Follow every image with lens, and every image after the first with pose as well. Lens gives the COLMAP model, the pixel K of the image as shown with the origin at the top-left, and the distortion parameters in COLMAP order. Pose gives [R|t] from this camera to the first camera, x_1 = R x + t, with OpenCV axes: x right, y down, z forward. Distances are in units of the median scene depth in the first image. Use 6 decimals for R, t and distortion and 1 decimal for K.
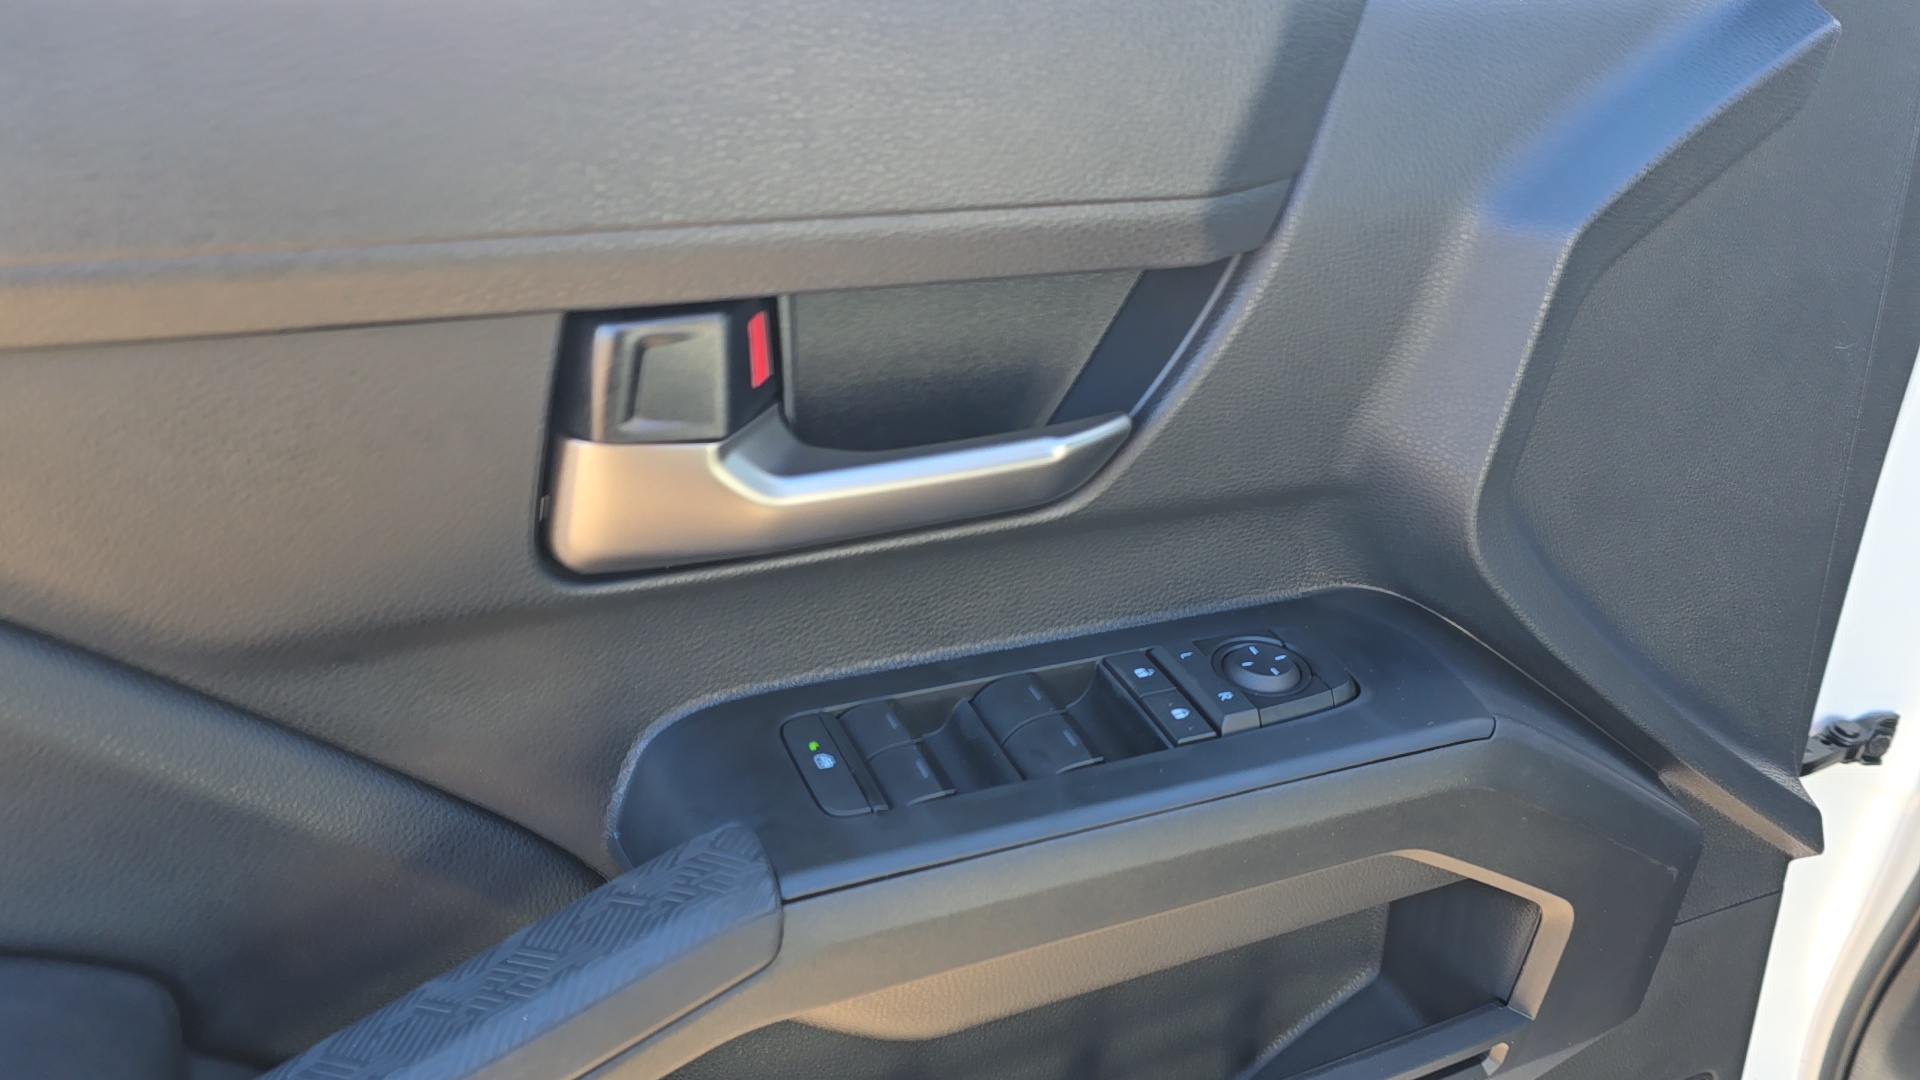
lens RADIAL K [[1571.6, 0, 951.0], [0, 1571.6, 538.3], [0, 0, 1]] dist [-0.007968, 0.002721]
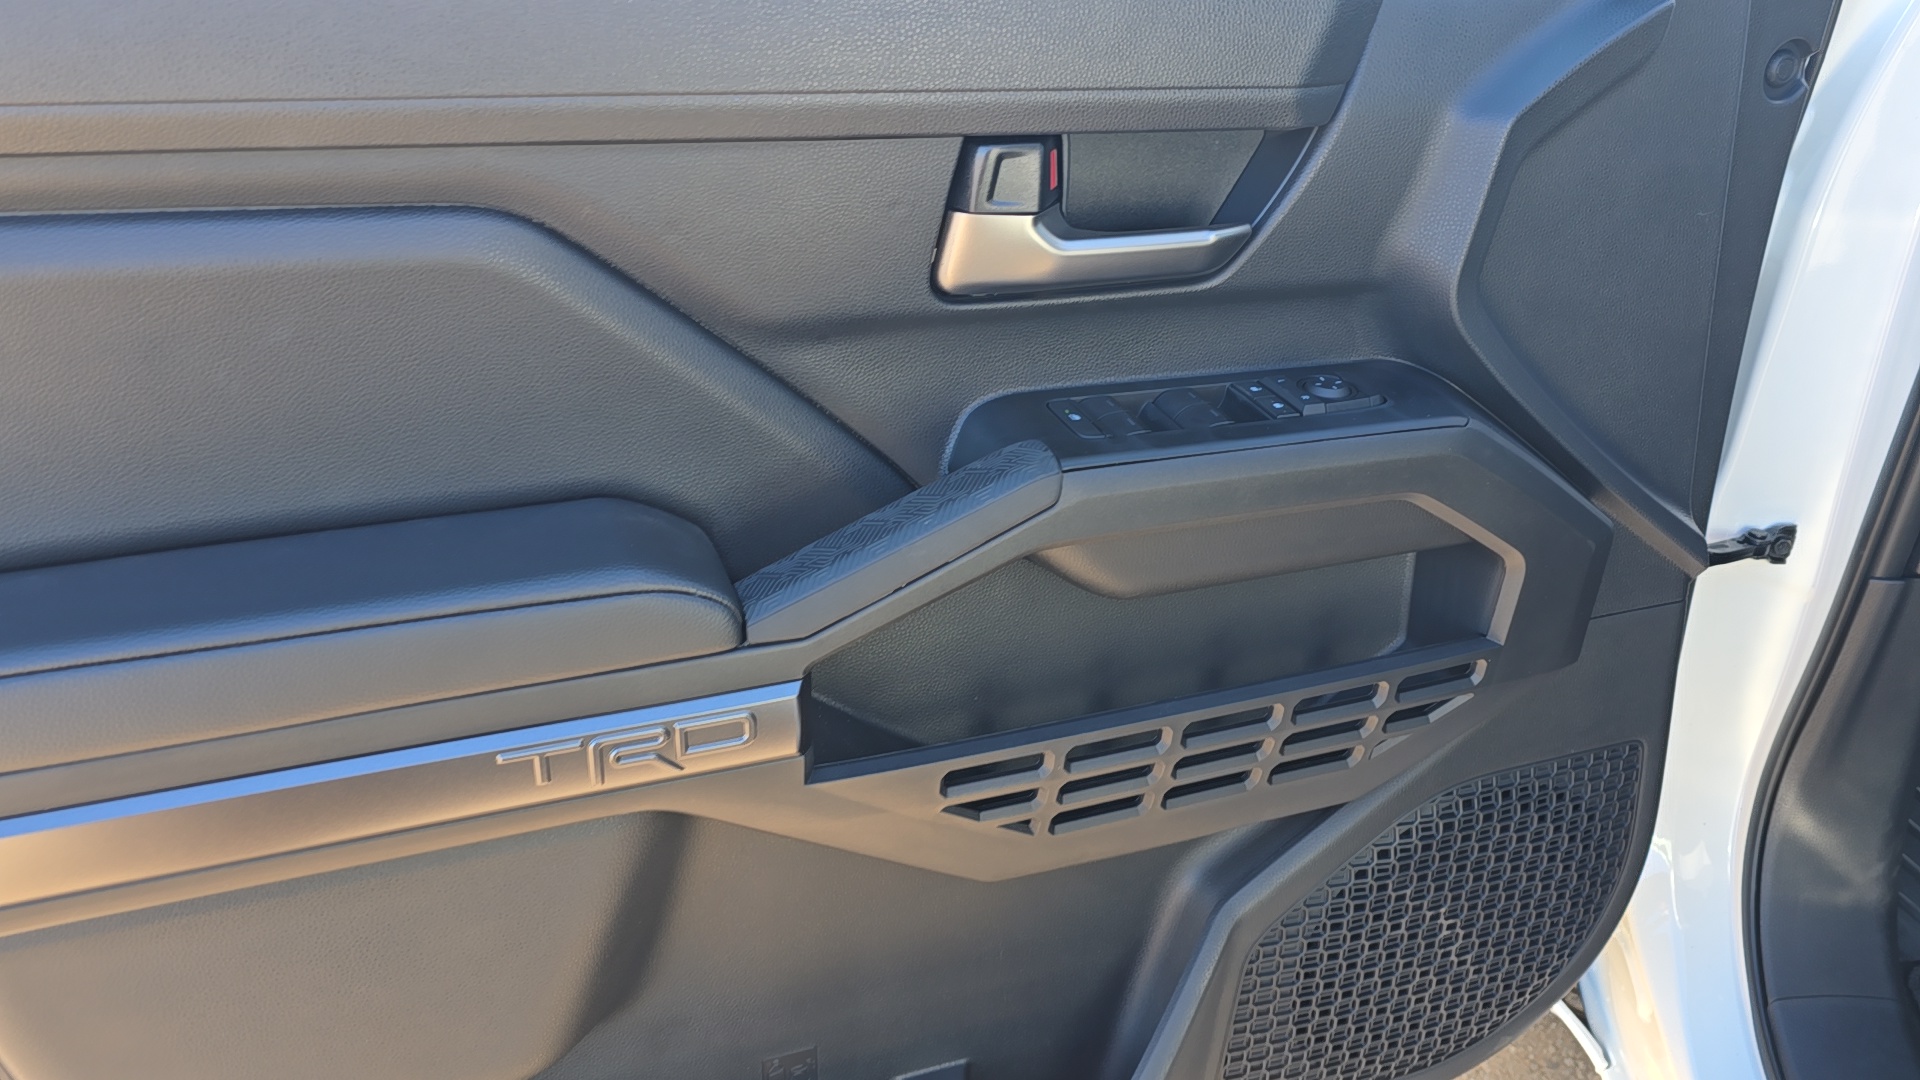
lens RADIAL K [[1571.6, 0, 951.0], [0, 1571.6, 551.5], [0, 0, 1]] dist [-0.007968, 0.002721]
pose [[0.999078, 0.009897, -0.041786, -0.141925], [-0.011048, 0.999563, -0.027405, 0.336396], [0.041497, 0.027842, 0.998751, -0.741131]]
